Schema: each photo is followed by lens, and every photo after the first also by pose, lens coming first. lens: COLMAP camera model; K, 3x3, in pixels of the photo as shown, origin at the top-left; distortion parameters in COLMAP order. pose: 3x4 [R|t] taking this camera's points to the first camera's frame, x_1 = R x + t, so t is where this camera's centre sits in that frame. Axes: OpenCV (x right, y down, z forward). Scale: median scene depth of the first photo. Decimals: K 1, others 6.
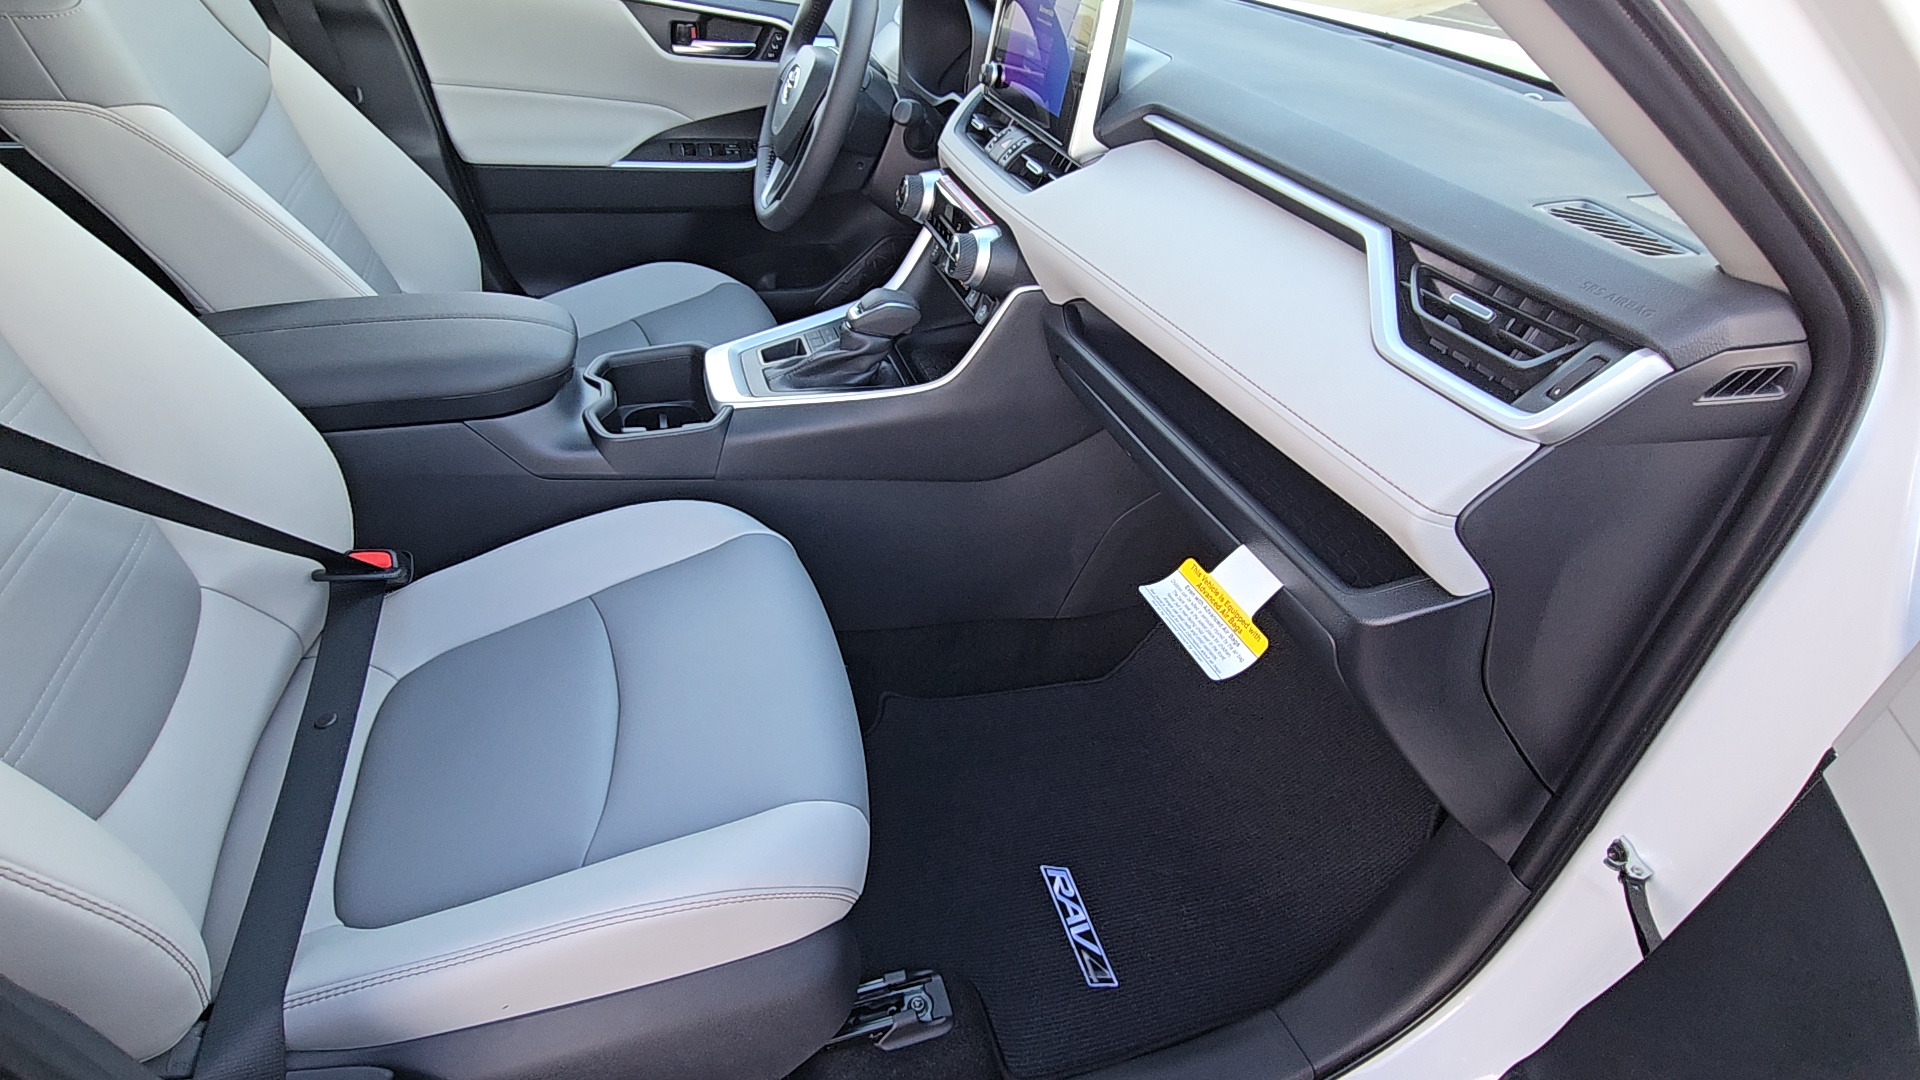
lens RADIAL K [[966.4, 0, 983.6], [0, 966.4, 537.1], [0, 0, 1]] dist [0.002744, 0.000857]
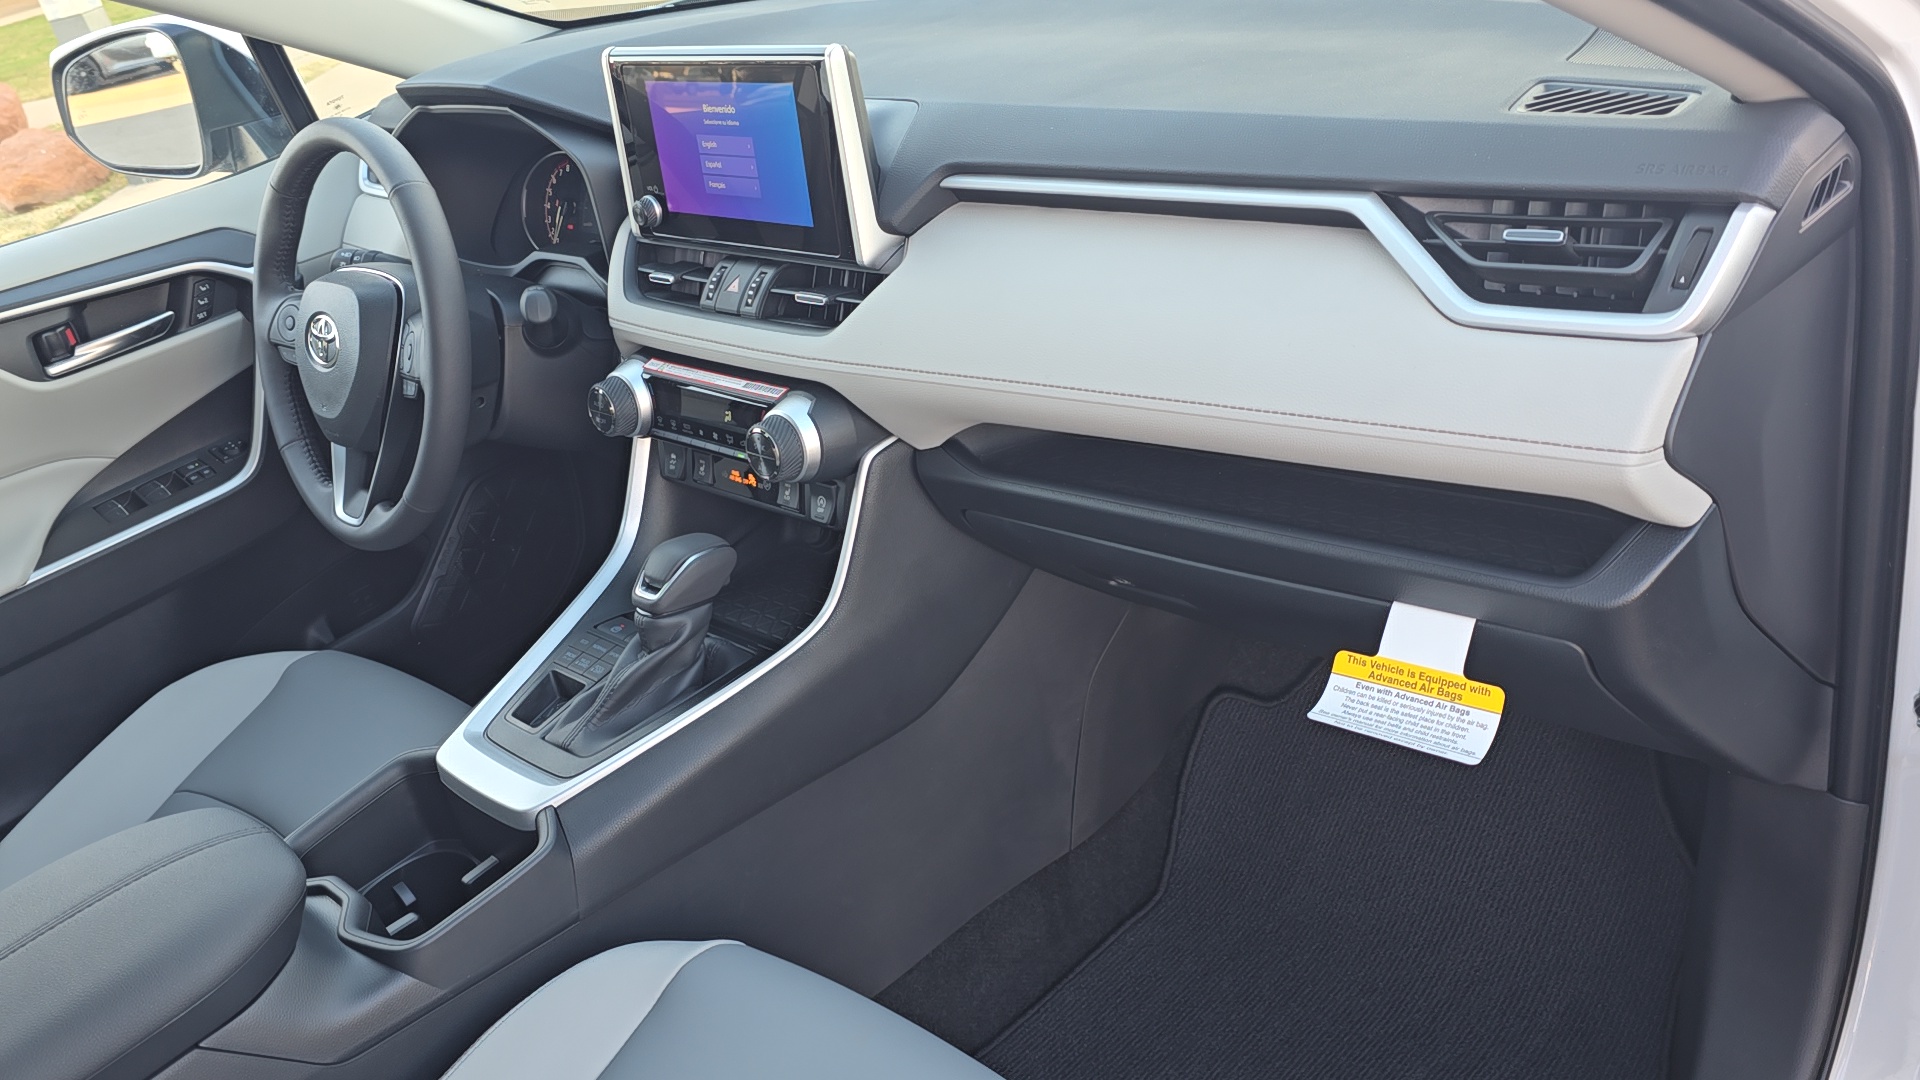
lens RADIAL K [[1587.7, 0, 957.1], [0, 1587.7, 530.5], [0, 0, 1]] dist [-0.008404, 0.014804]
pose [[0.840591, -0.456124, 0.292160, -0.281850], [0.494439, 0.866393, -0.069956, -0.094625], [-0.221217, 0.203260, 0.953807, -0.123677]]
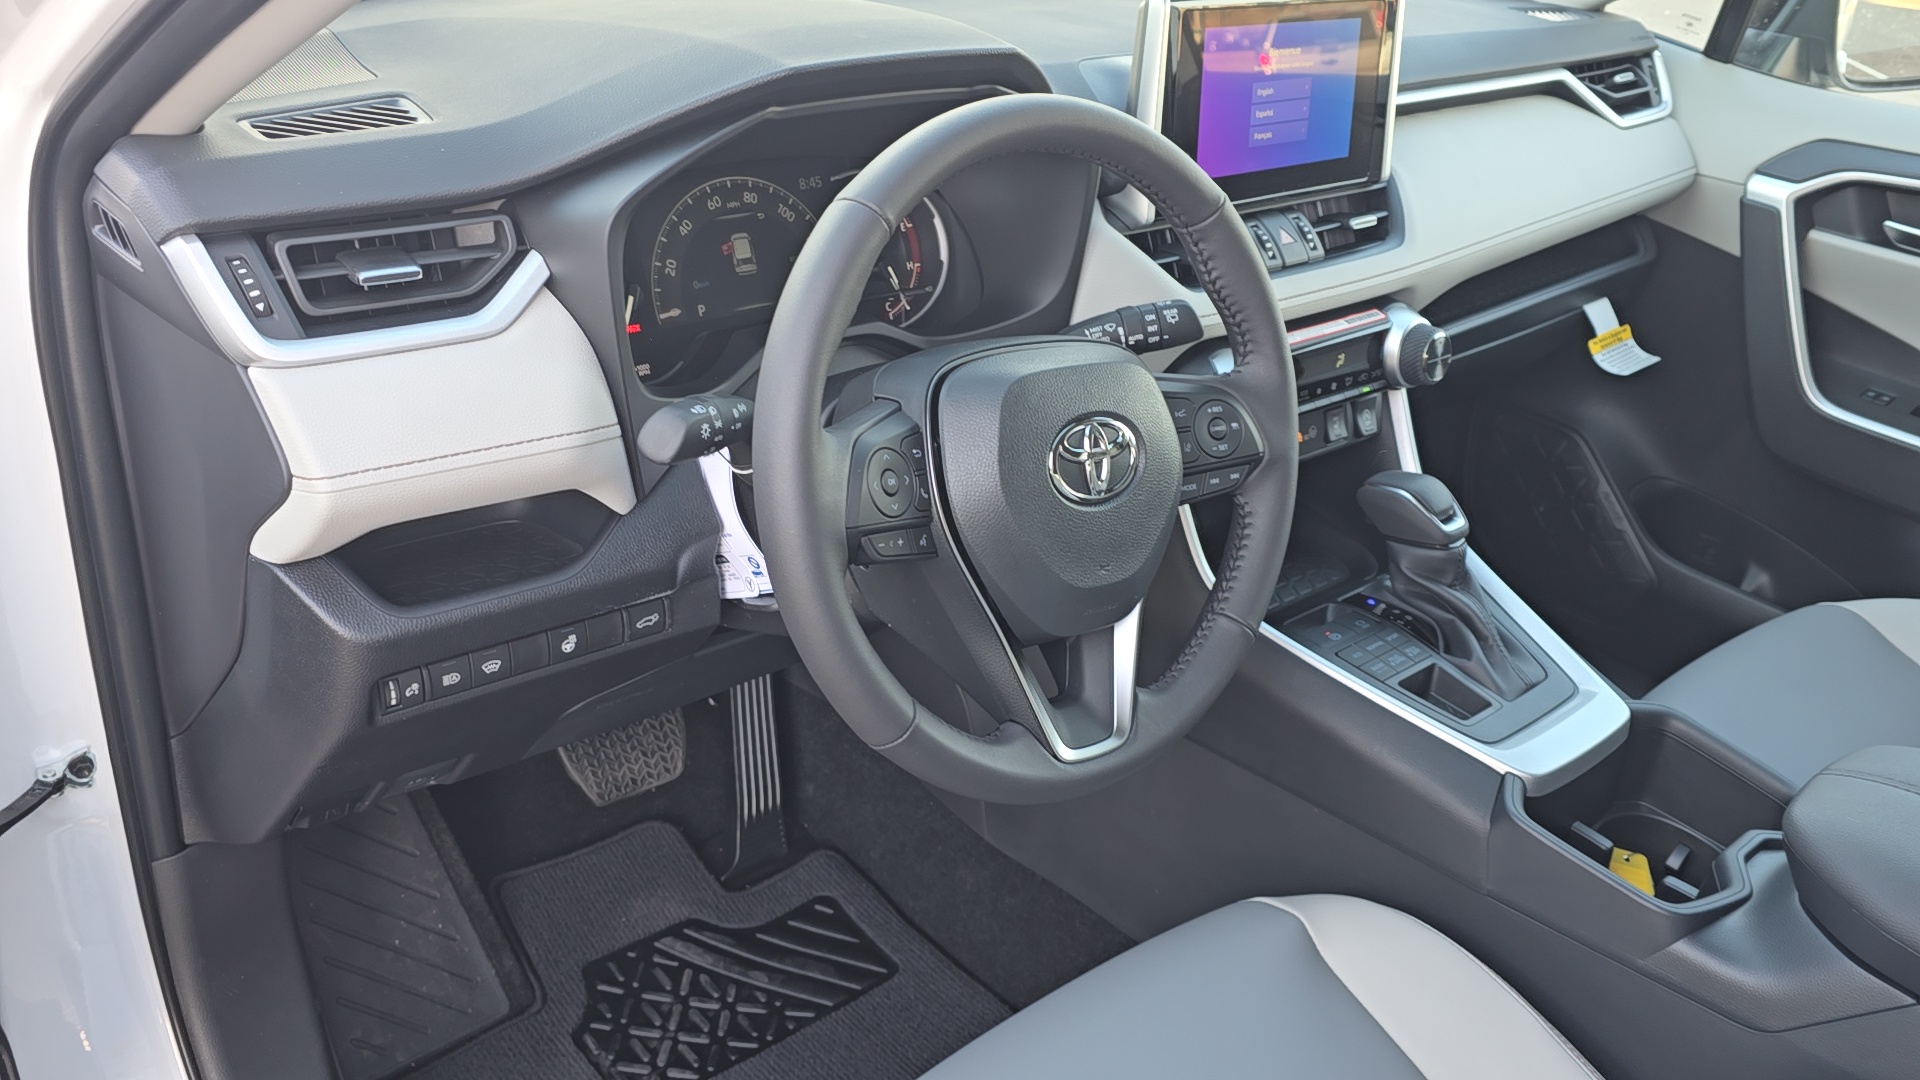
lens RADIAL K [[1587.7, 0, 964.7], [0, 1587.7, 548.5], [0, 0, 1]] dist [-0.008404, 0.014804]
pose [[-0.390169, -0.548506, 0.739533, -0.903427], [0.409646, 0.615908, 0.672939, -1.205366], [-0.824596, 0.565507, -0.015615, 1.429093]]
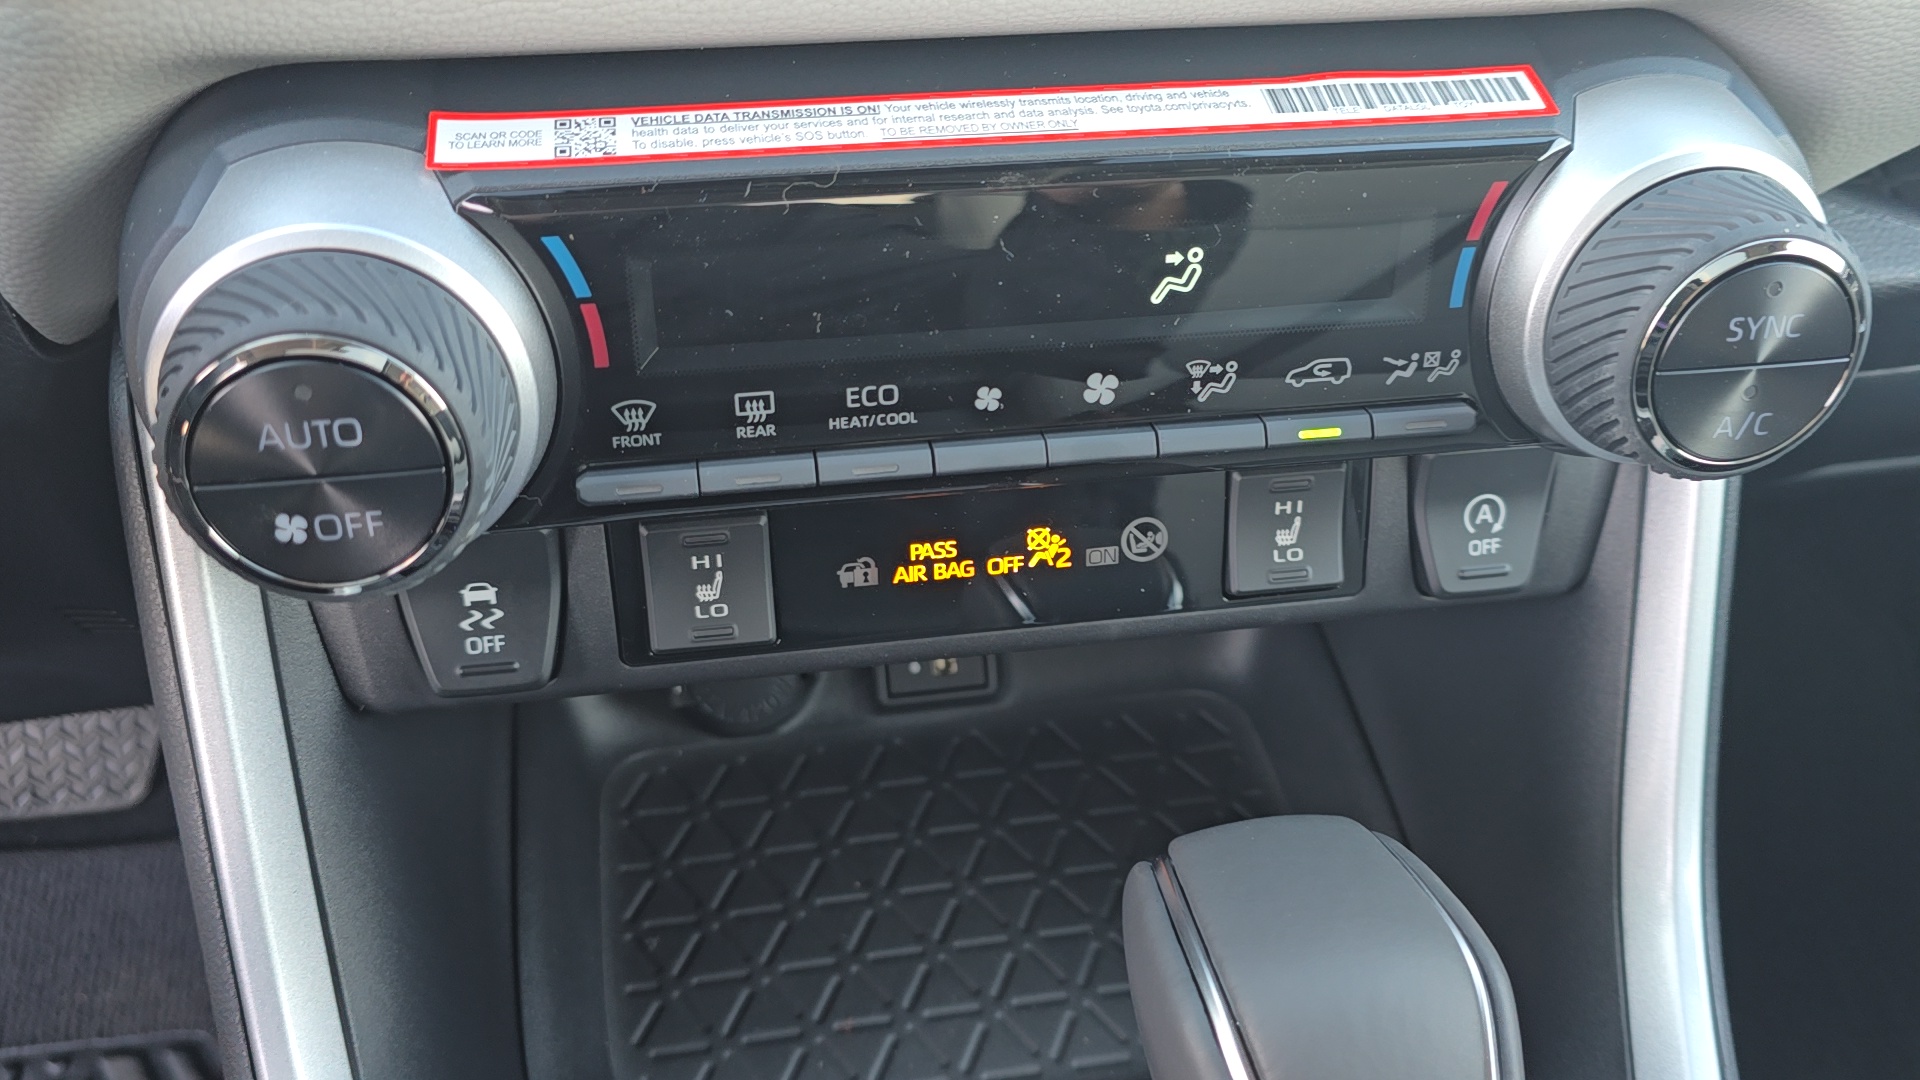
lens RADIAL K [[1587.7, 0, 962.4], [0, 1587.7, 541.6], [0, 0, 1]] dist [-0.008404, 0.014804]
pose [[0.155040, -0.696680, 0.700428, -0.245239], [0.565776, 0.643831, 0.515150, -0.474402], [-0.809852, 0.316416, 0.493984, 1.002143]]
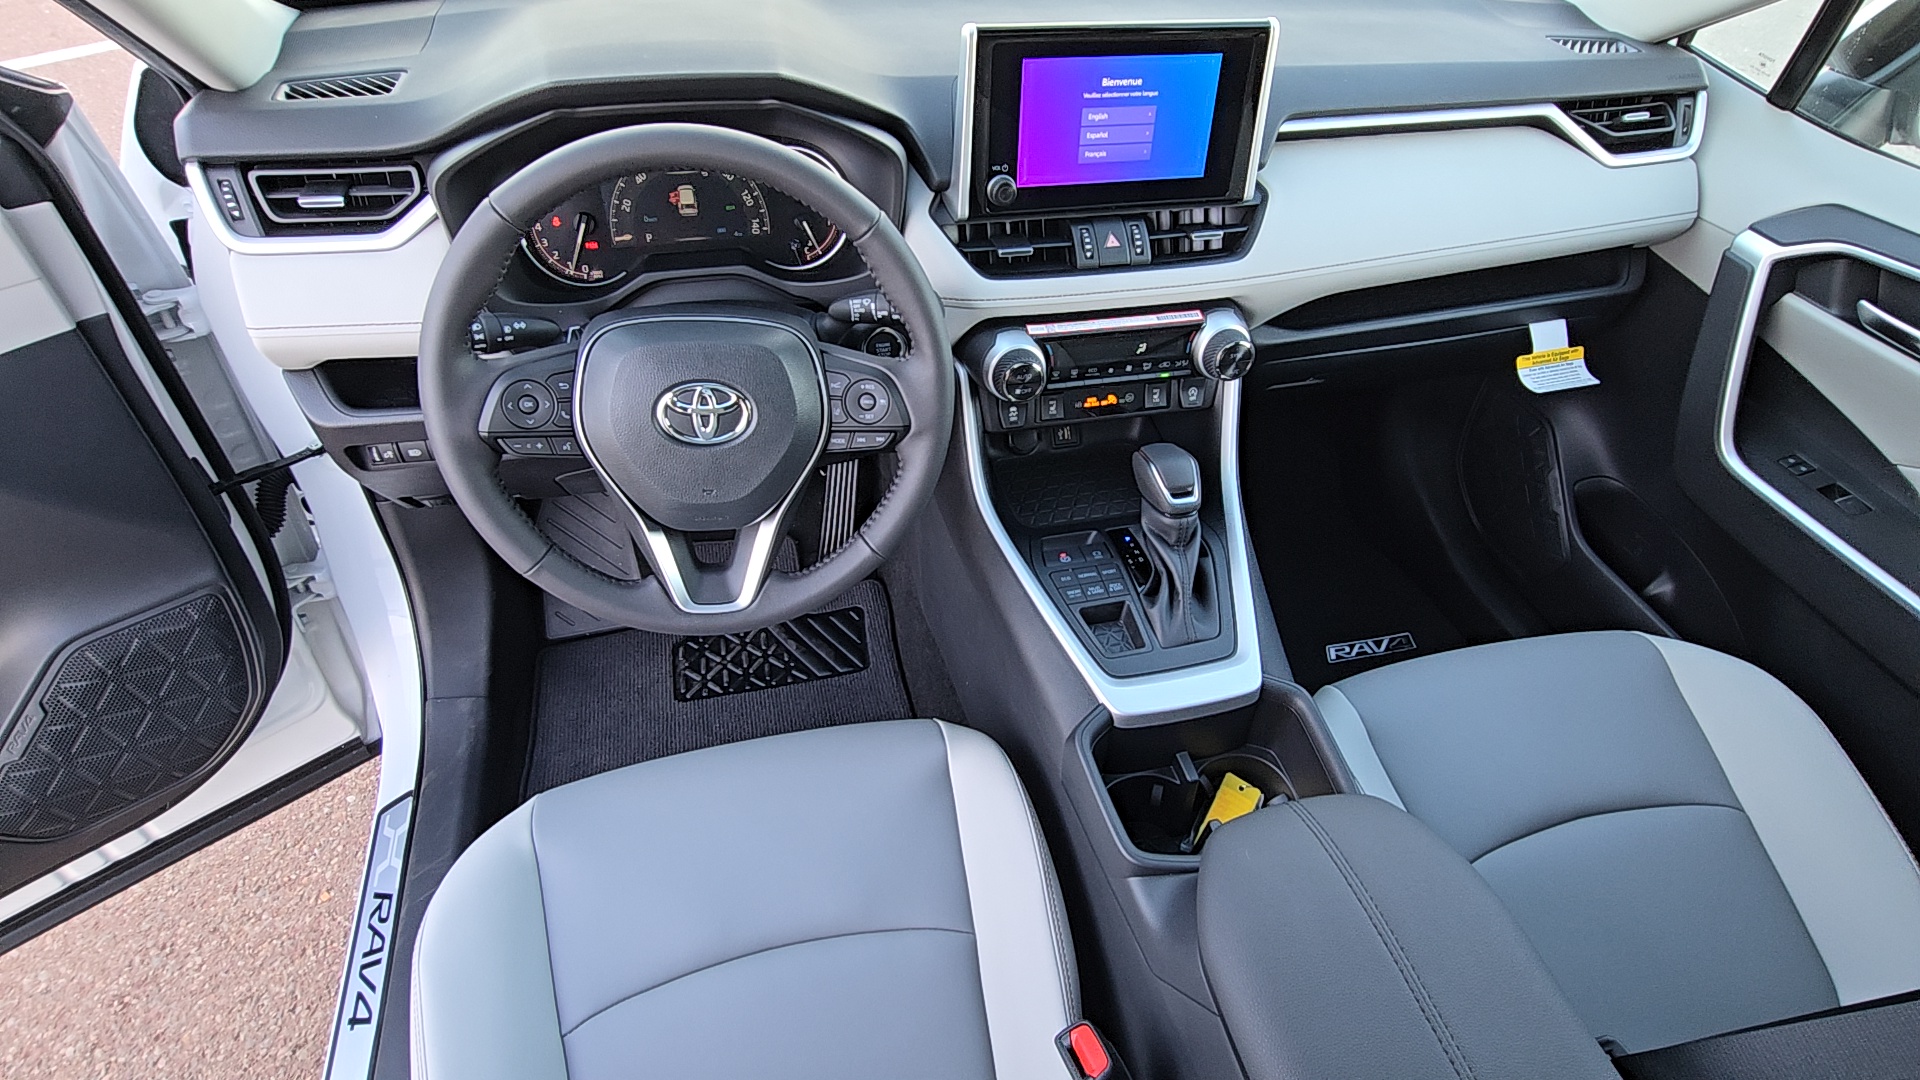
lens RADIAL K [[966.4, 0, 974.6], [0, 966.4, 539.7], [0, 0, 1]] dist [0.002744, 0.000857]
pose [[0.063174, -0.748031, 0.660651, -0.794228], [0.532538, 0.585120, 0.611587, -0.898939], [-0.844046, 0.313185, 0.435319, 0.875384]]
